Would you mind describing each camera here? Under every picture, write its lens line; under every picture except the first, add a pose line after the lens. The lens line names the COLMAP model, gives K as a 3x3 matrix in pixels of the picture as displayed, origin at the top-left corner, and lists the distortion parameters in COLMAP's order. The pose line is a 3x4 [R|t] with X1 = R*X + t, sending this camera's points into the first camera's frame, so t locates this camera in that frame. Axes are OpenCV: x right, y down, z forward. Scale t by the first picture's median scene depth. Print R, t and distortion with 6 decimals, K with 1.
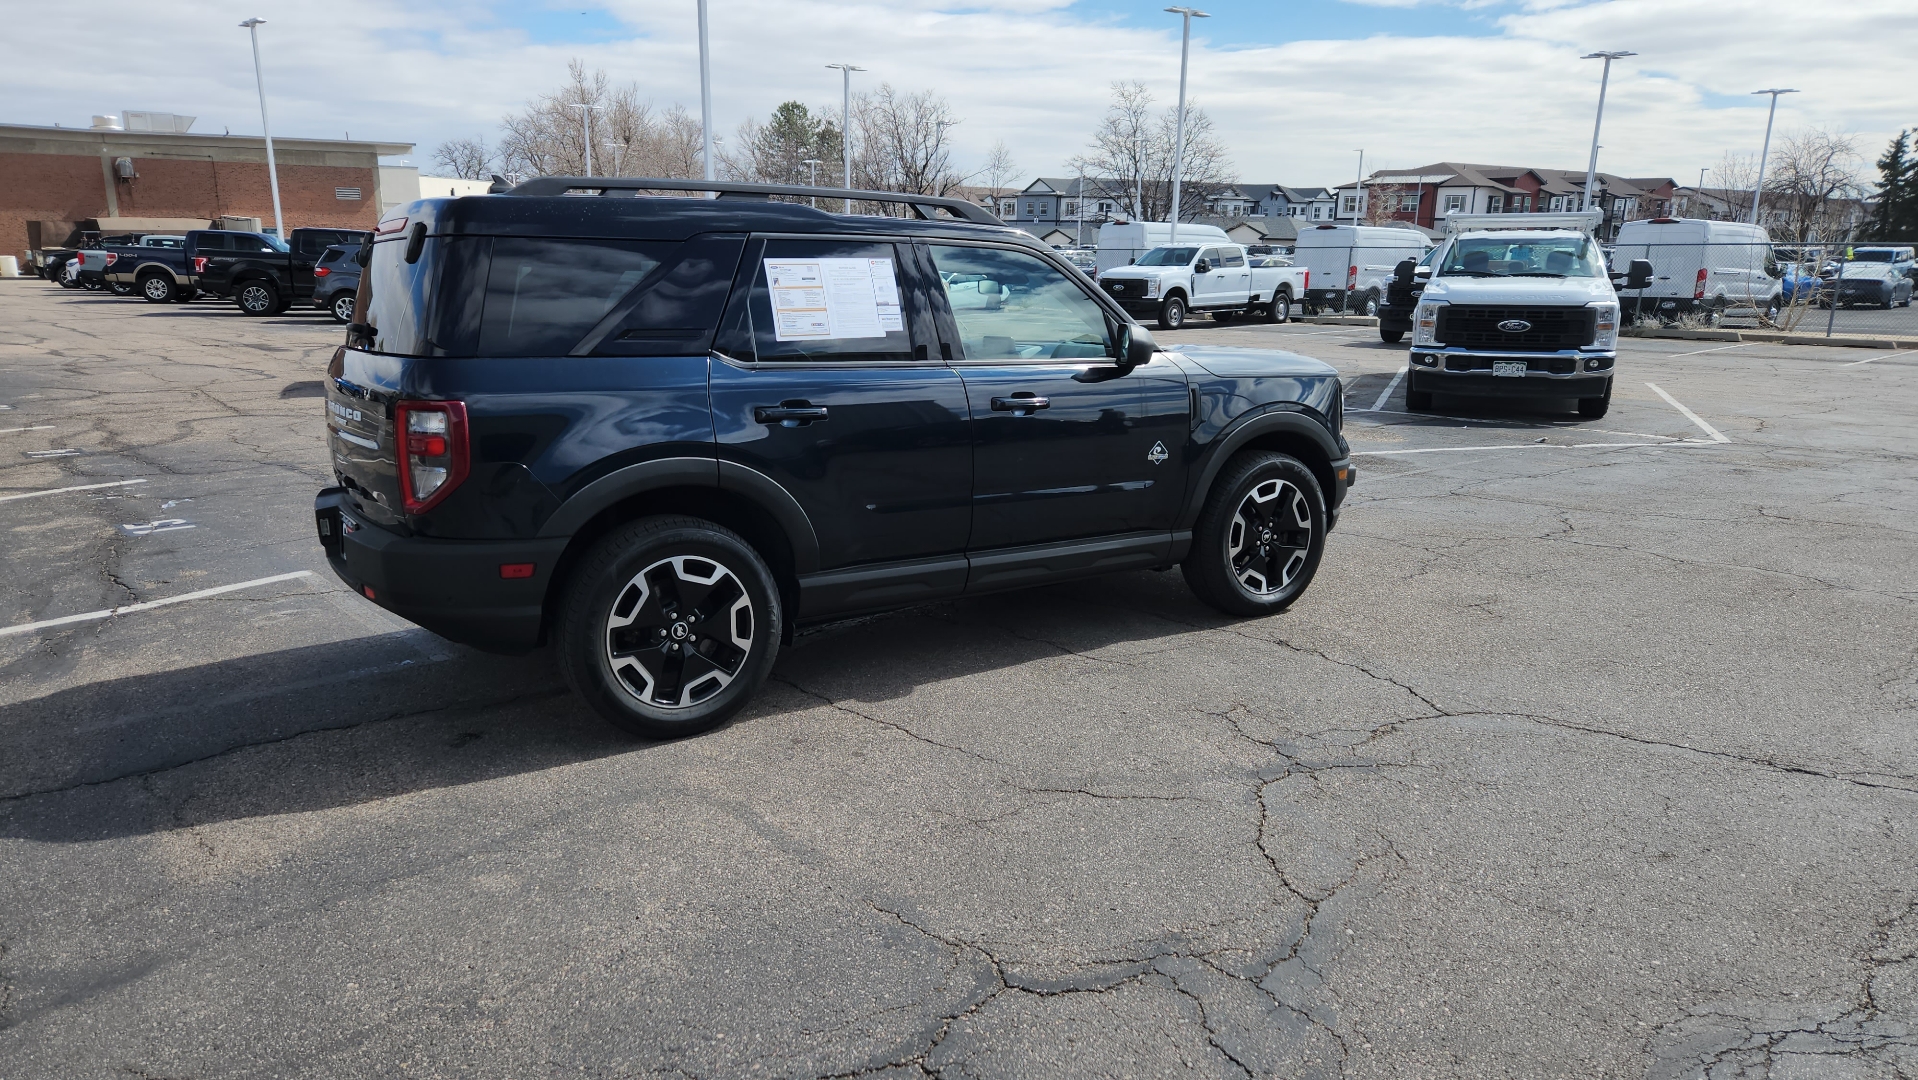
lens RADIAL K [[1279.9, 0, 931.0], [0, 1279.9, 565.3], [0, 0, 1]] dist [0.070996, -0.053994]
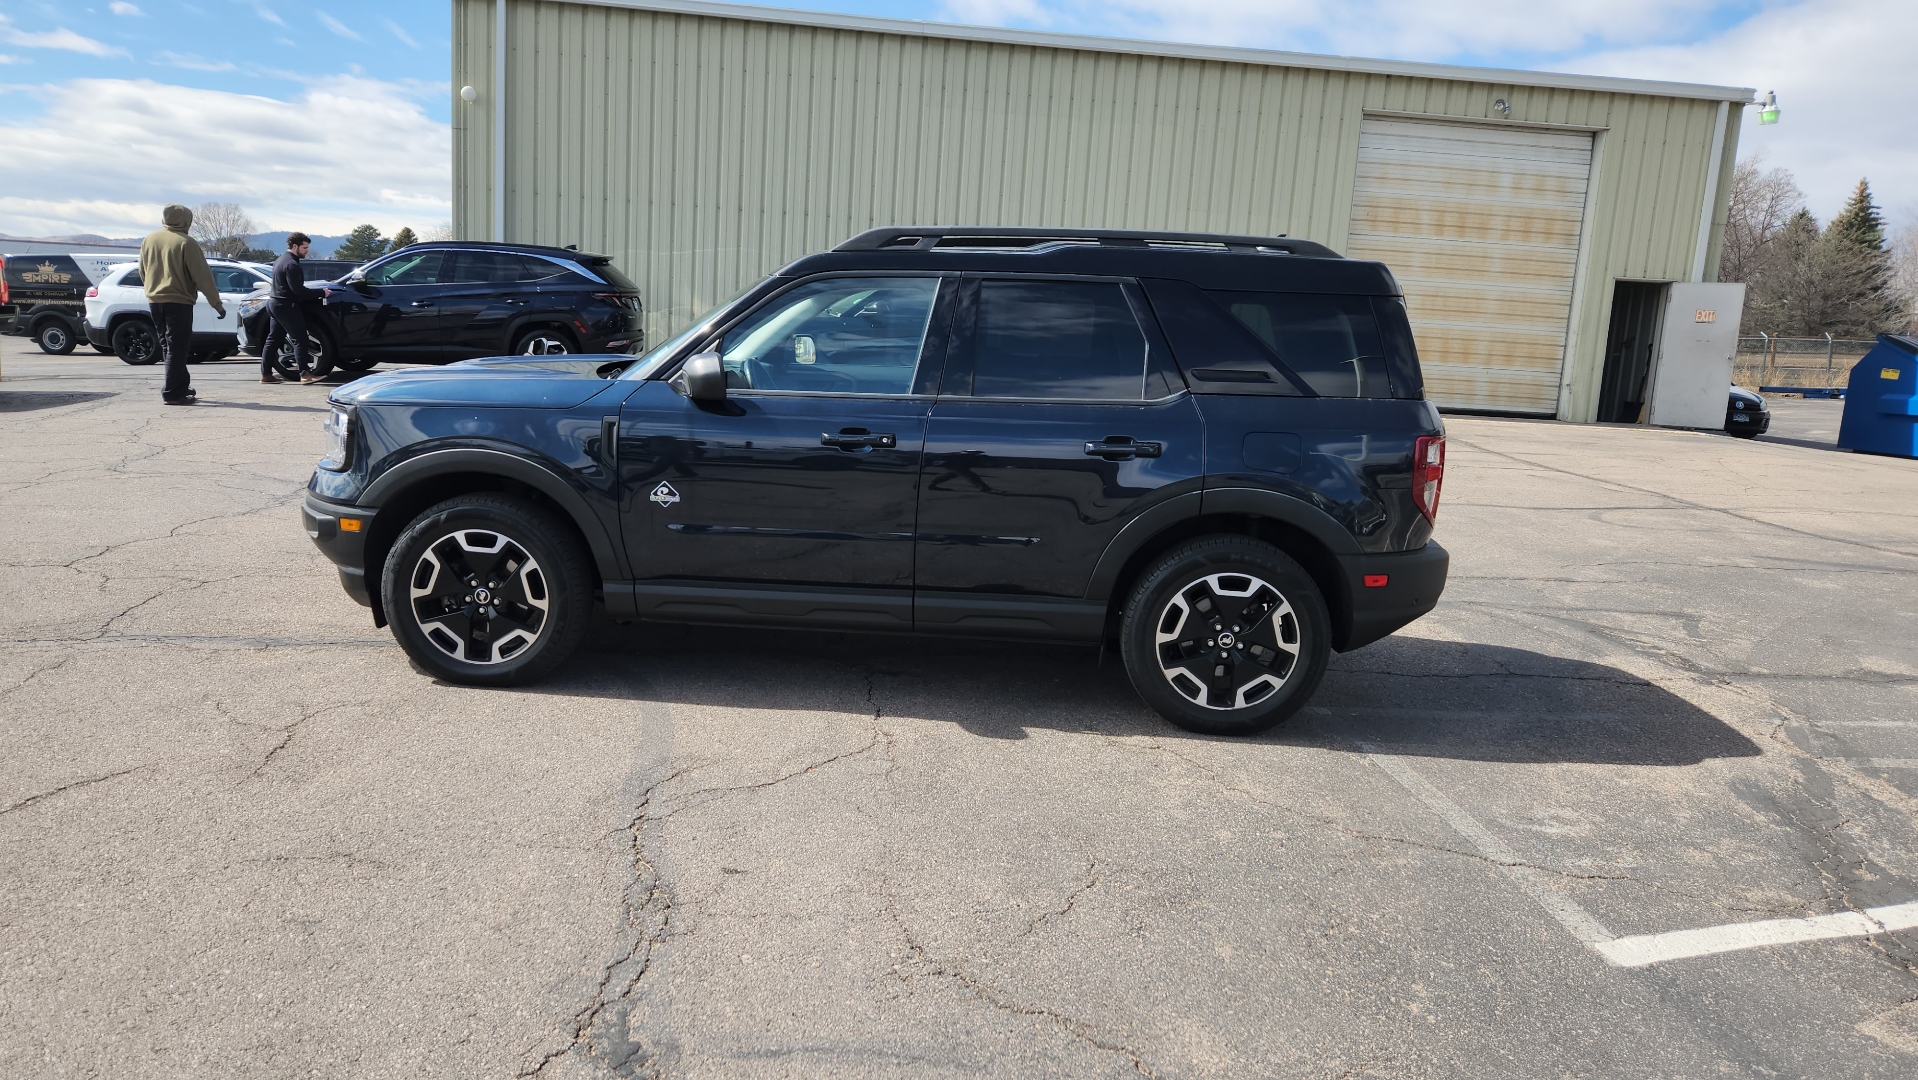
lens RADIAL K [[1282.0, 0, 927.7], [0, 1282.0, 536.2], [0, 0, 1]] dist [0.068514, -0.054861]
pose [[-0.809918, -0.141964, 0.569103, -0.643920], [0.081051, 0.933871, 0.348303, -0.396300], [-0.580915, 0.328223, -0.744853, 1.769369]]
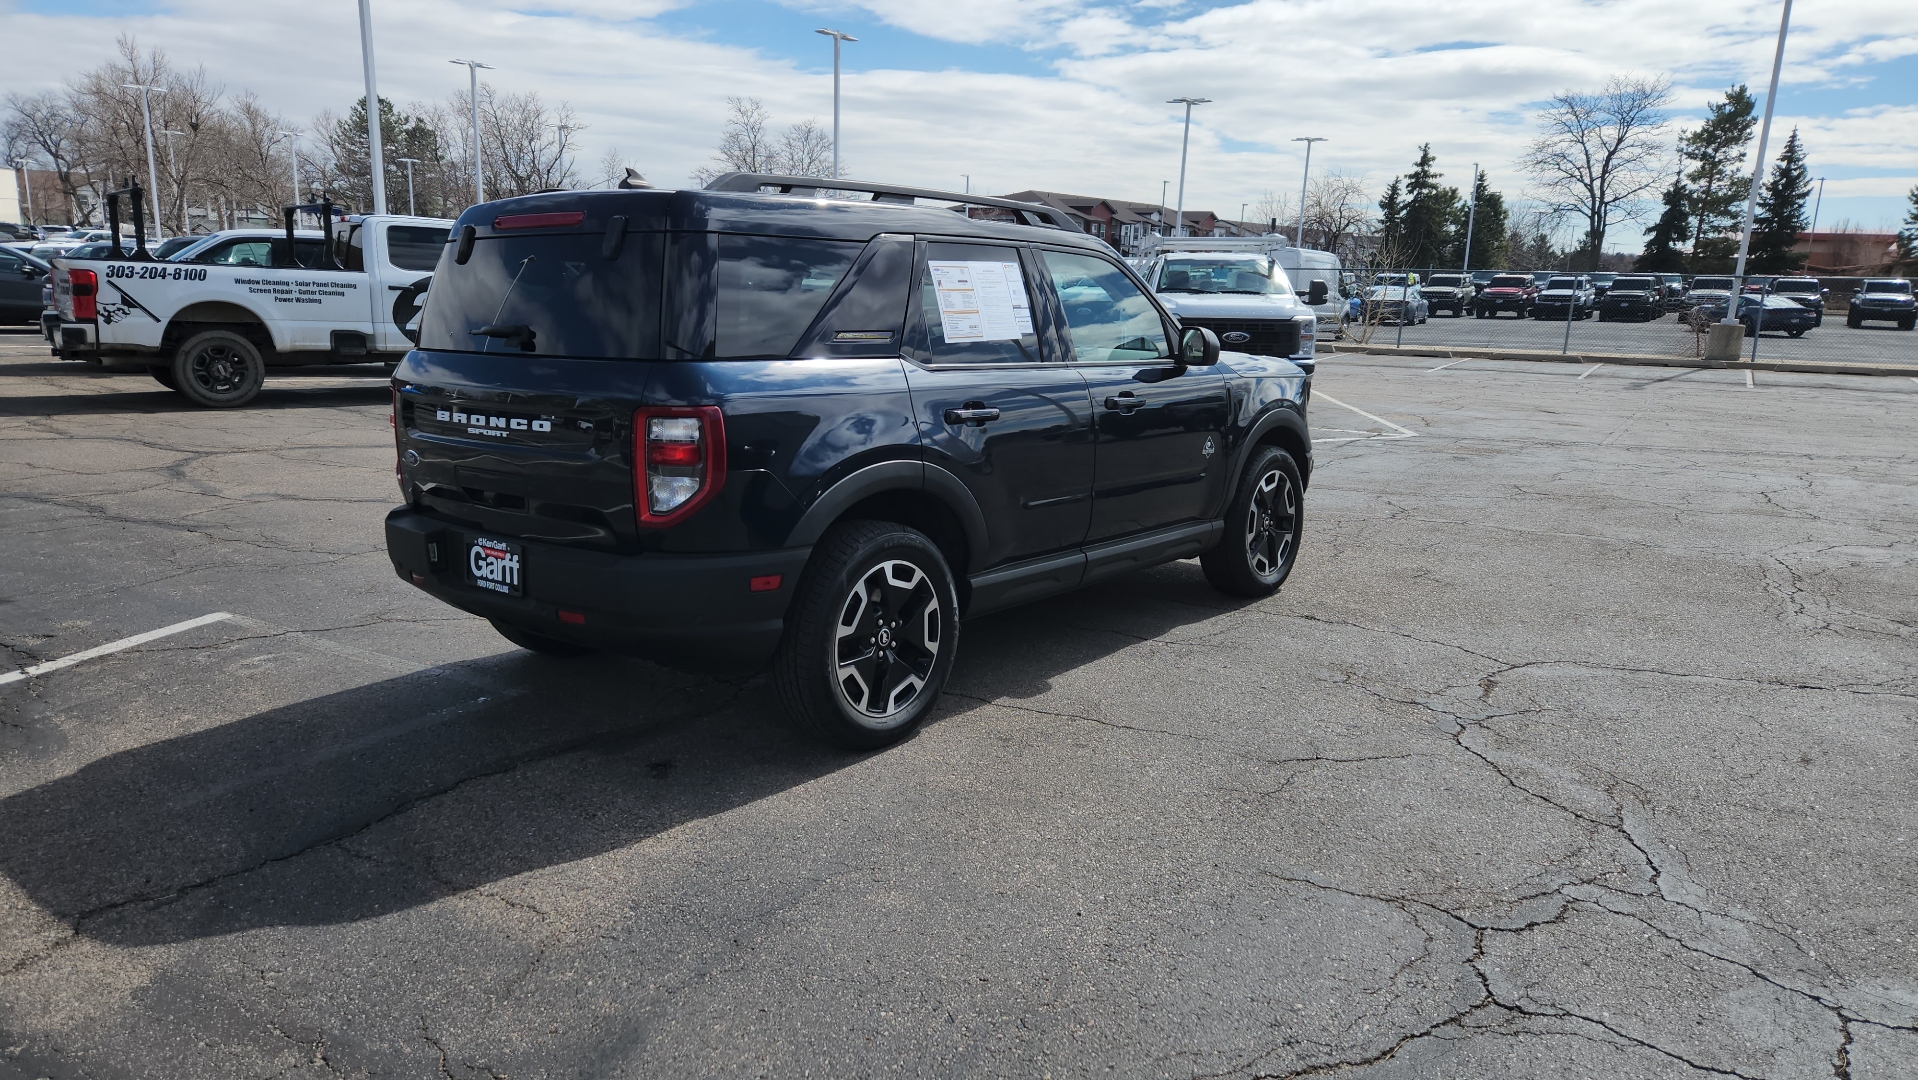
lens RADIAL K [[1279.9, 0, 932.8], [0, 1279.9, 546.6], [0, 0, 1]] dist [0.070996, -0.053994]
pose [[0.955226, -0.047480, 0.292043, -0.341929], [0.054244, 0.998413, -0.015102, -0.001059], [-0.290863, 0.030268, 0.956286, 0.039424]]
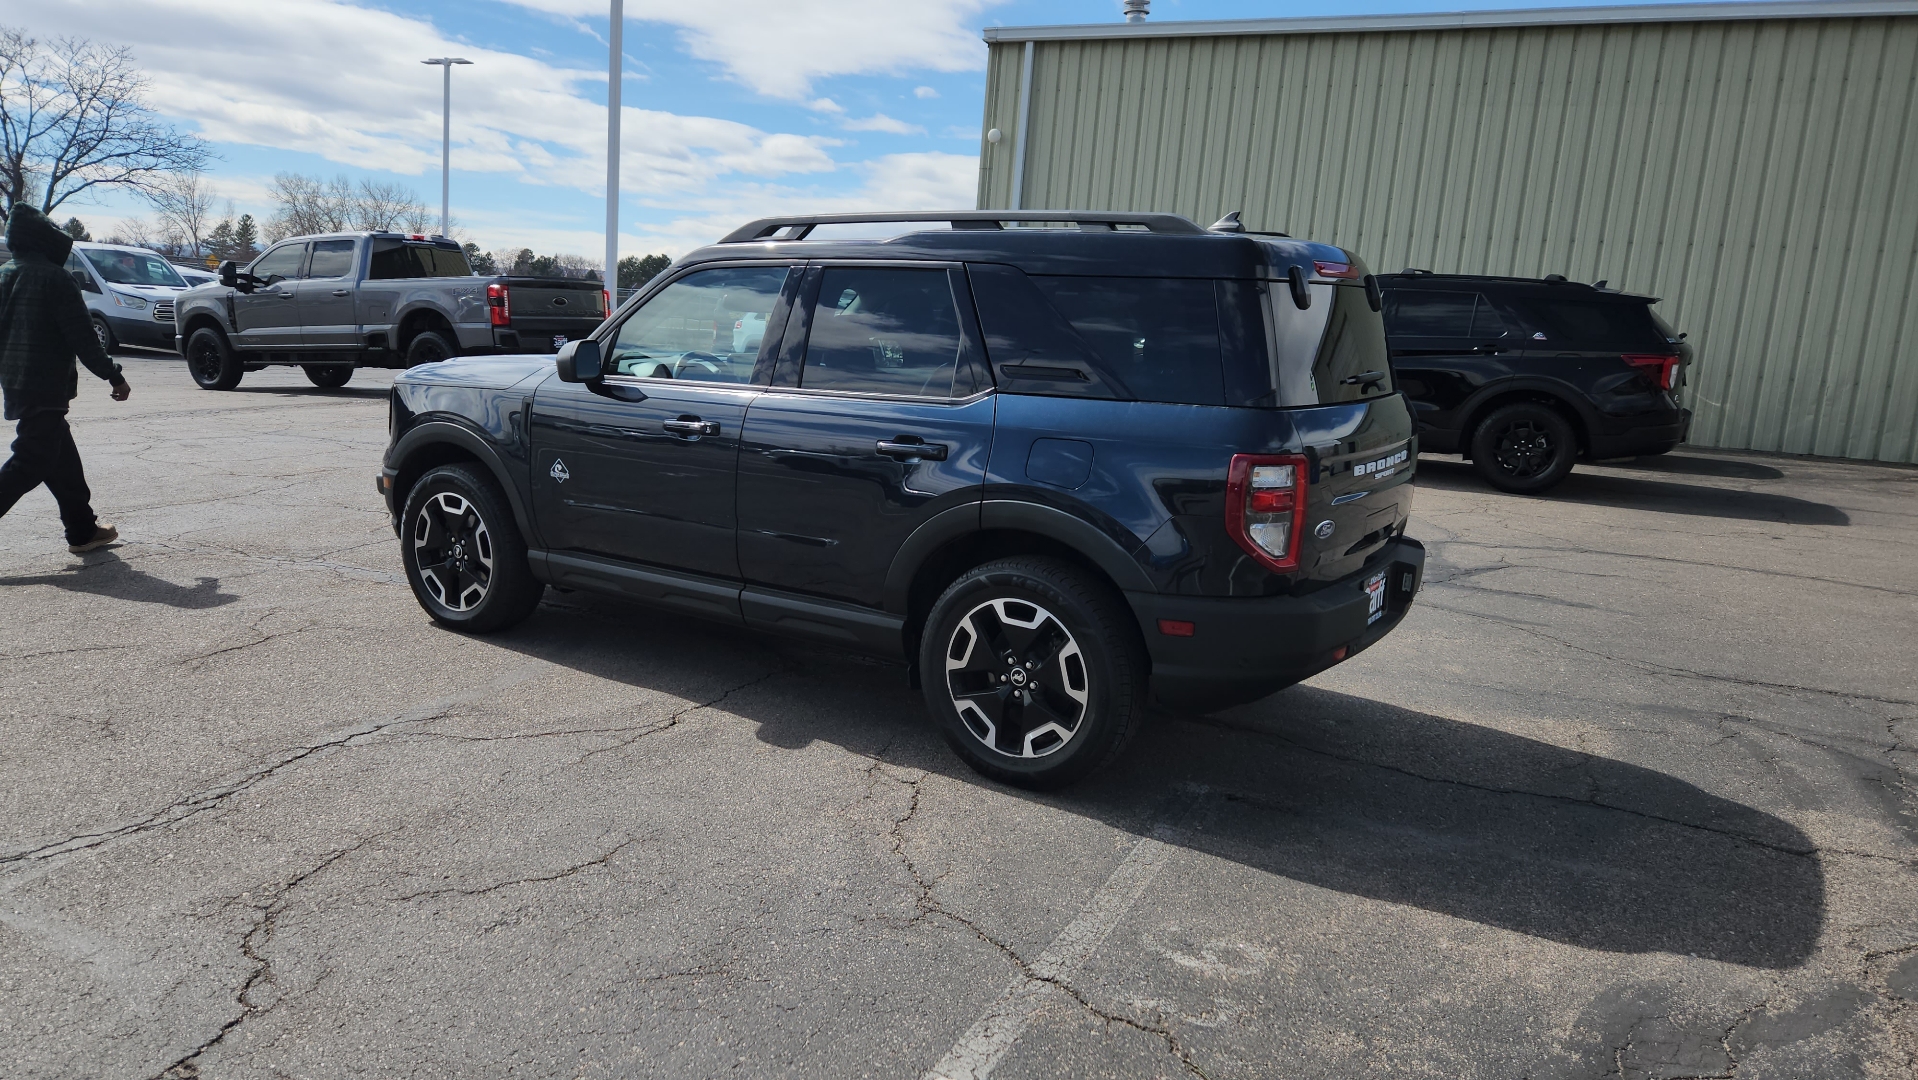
lens RADIAL K [[1279.9, 0, 918.6], [0, 1279.9, 539.2], [0, 0, 1]] dist [0.070996, -0.053994]
pose [[-0.397997, -0.182914, 0.898967, -0.953159], [0.152851, 0.953002, 0.261580, -0.295753], [-0.904564, 0.241516, -0.351333, 1.333713]]
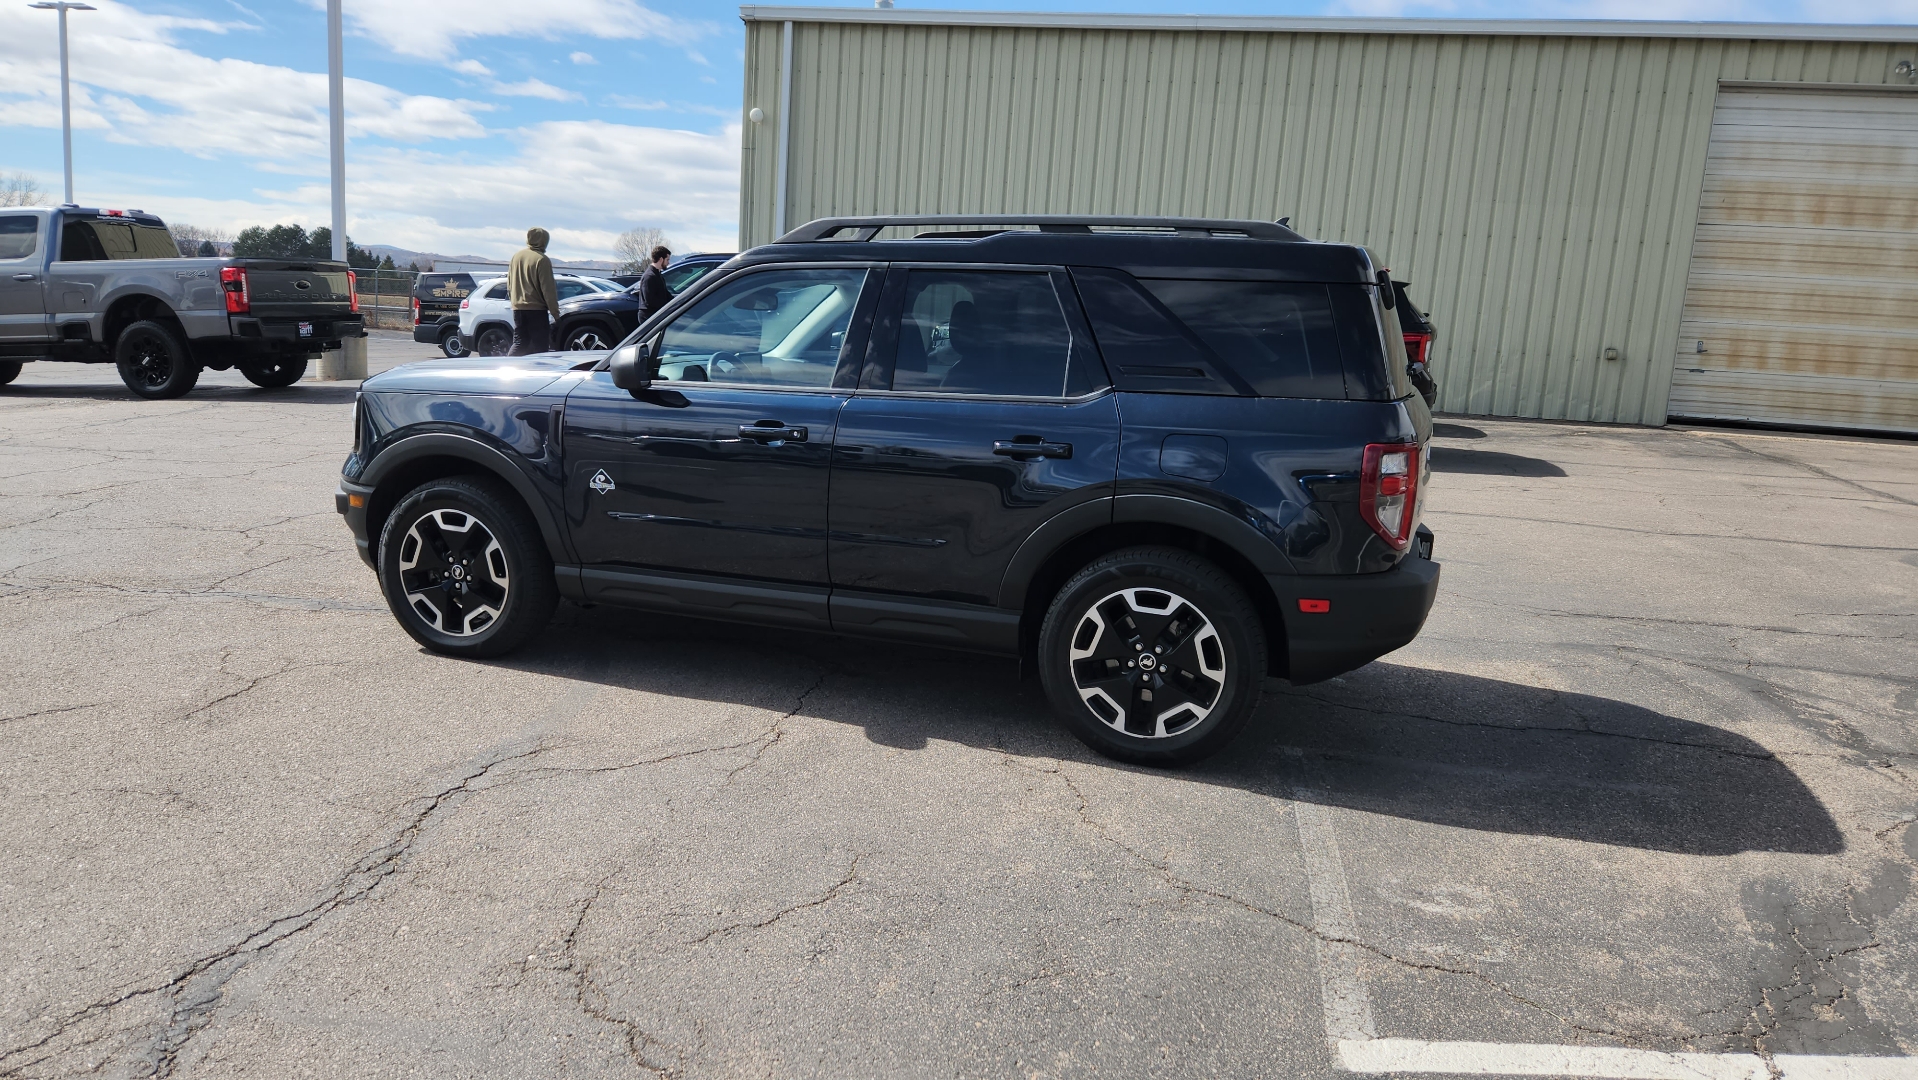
lens RADIAL K [[1282.0, 0, 924.6], [0, 1282.0, 534.3], [0, 0, 1]] dist [0.068514, -0.054861]
pose [[-0.614747, -0.168720, 0.770467, -0.831615], [0.130747, 0.941537, 0.310504, -0.350474], [-0.777812, 0.291618, -0.556748, 1.557074]]
